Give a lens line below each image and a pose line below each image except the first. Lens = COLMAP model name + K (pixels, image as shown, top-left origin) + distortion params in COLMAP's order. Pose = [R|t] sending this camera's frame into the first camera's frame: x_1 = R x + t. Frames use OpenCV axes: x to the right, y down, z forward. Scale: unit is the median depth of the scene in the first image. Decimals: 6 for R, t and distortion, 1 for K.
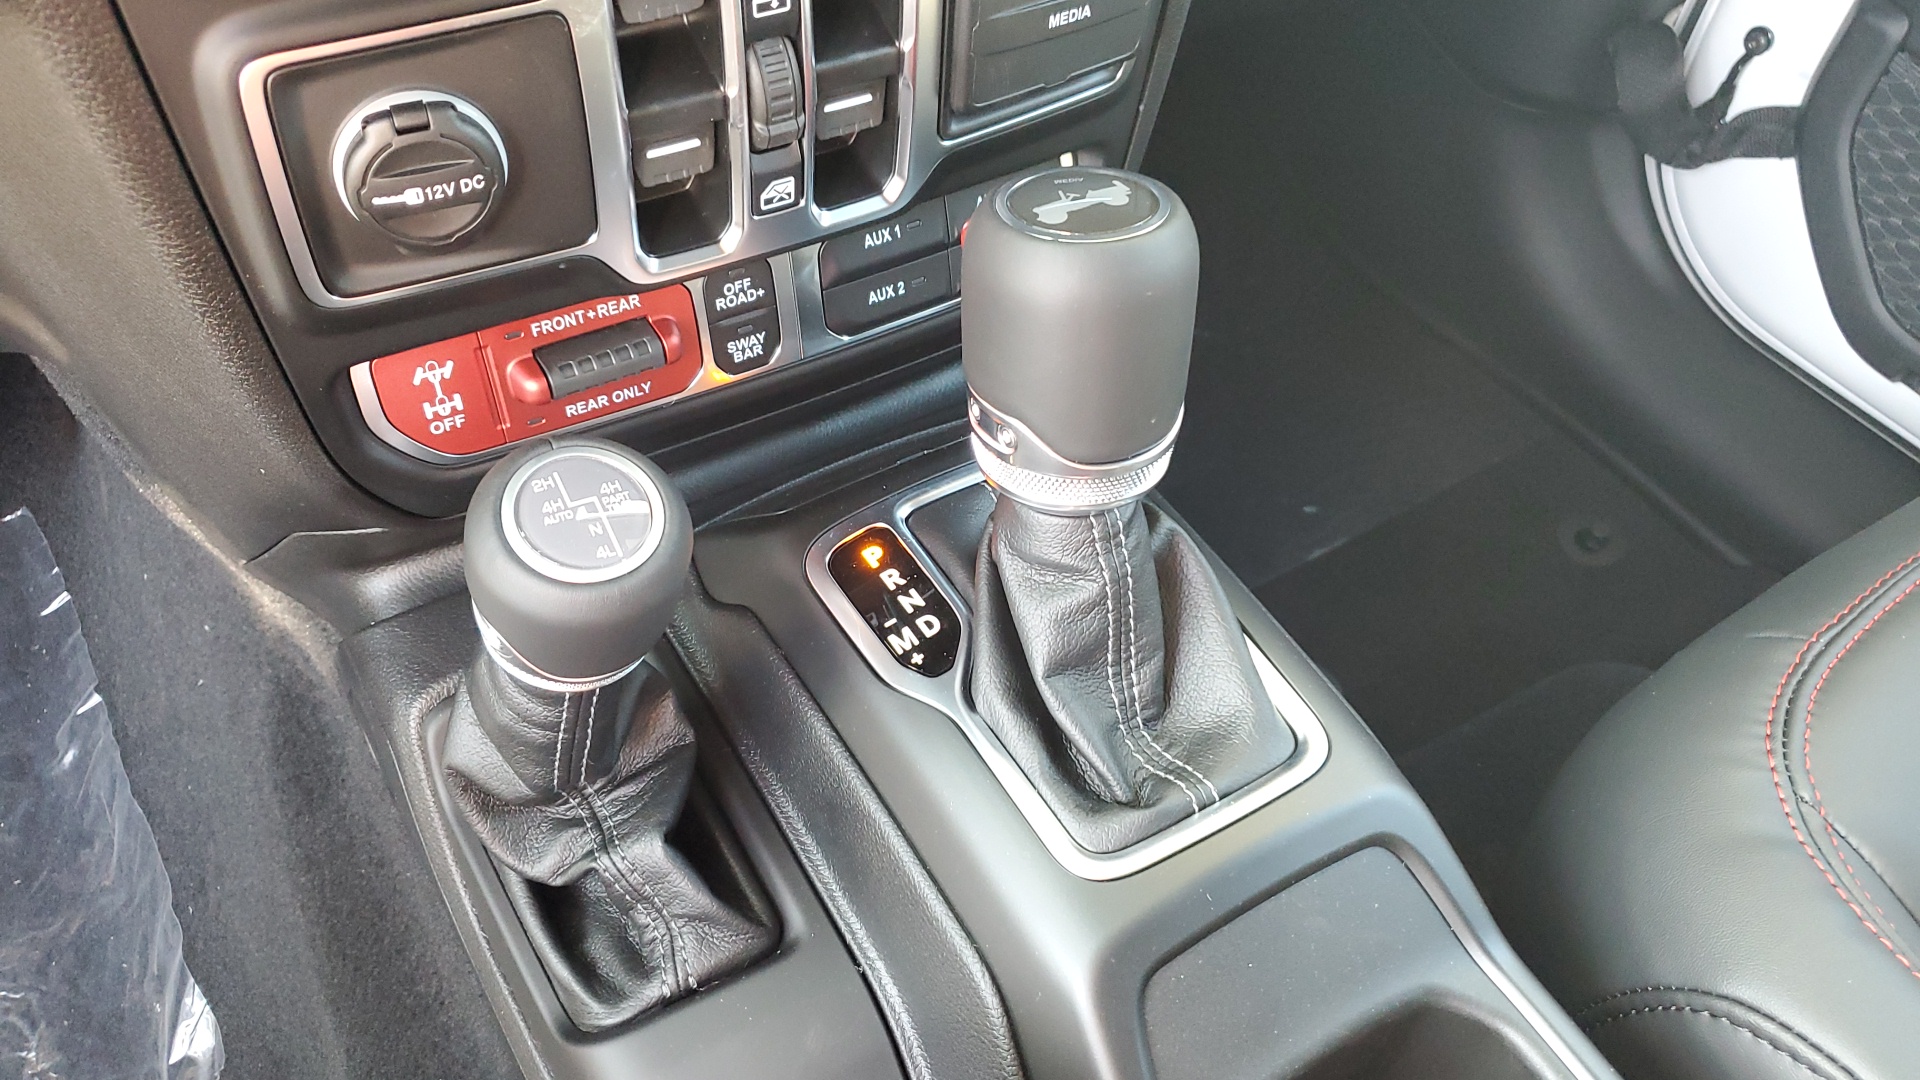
lens RADIAL K [[1505.8, 0, 921.9], [0, 1505.8, 517.1], [0, 0, 1]] dist [0.053239, -0.079102]
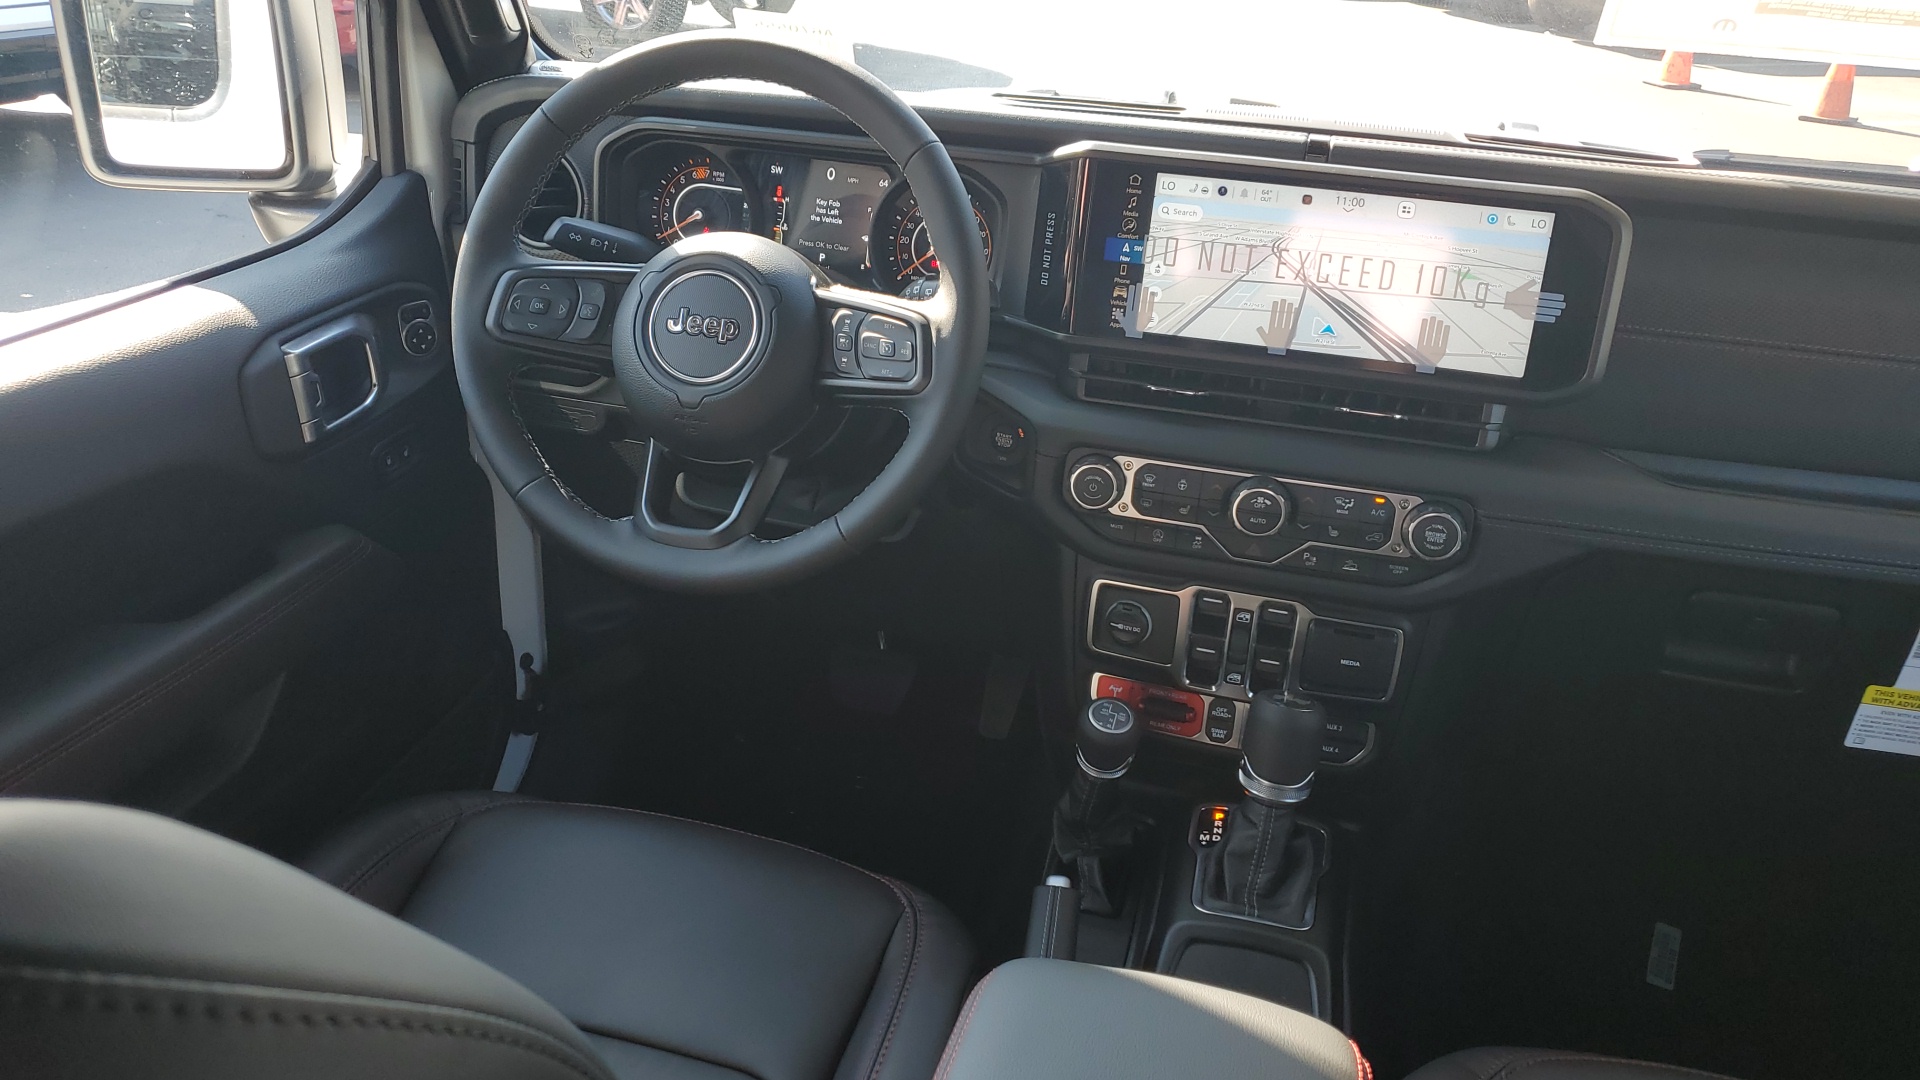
lens RADIAL K [[1505.8, 0, 937.1], [0, 1505.8, 525.6], [0, 0, 1]] dist [0.053239, -0.079102]
pose [[0.698056, 0.273531, -0.661739, 1.372971], [-0.531579, 0.817128, -0.222992, 0.515102], [0.479730, 0.507428, 0.715804, -1.569127]]
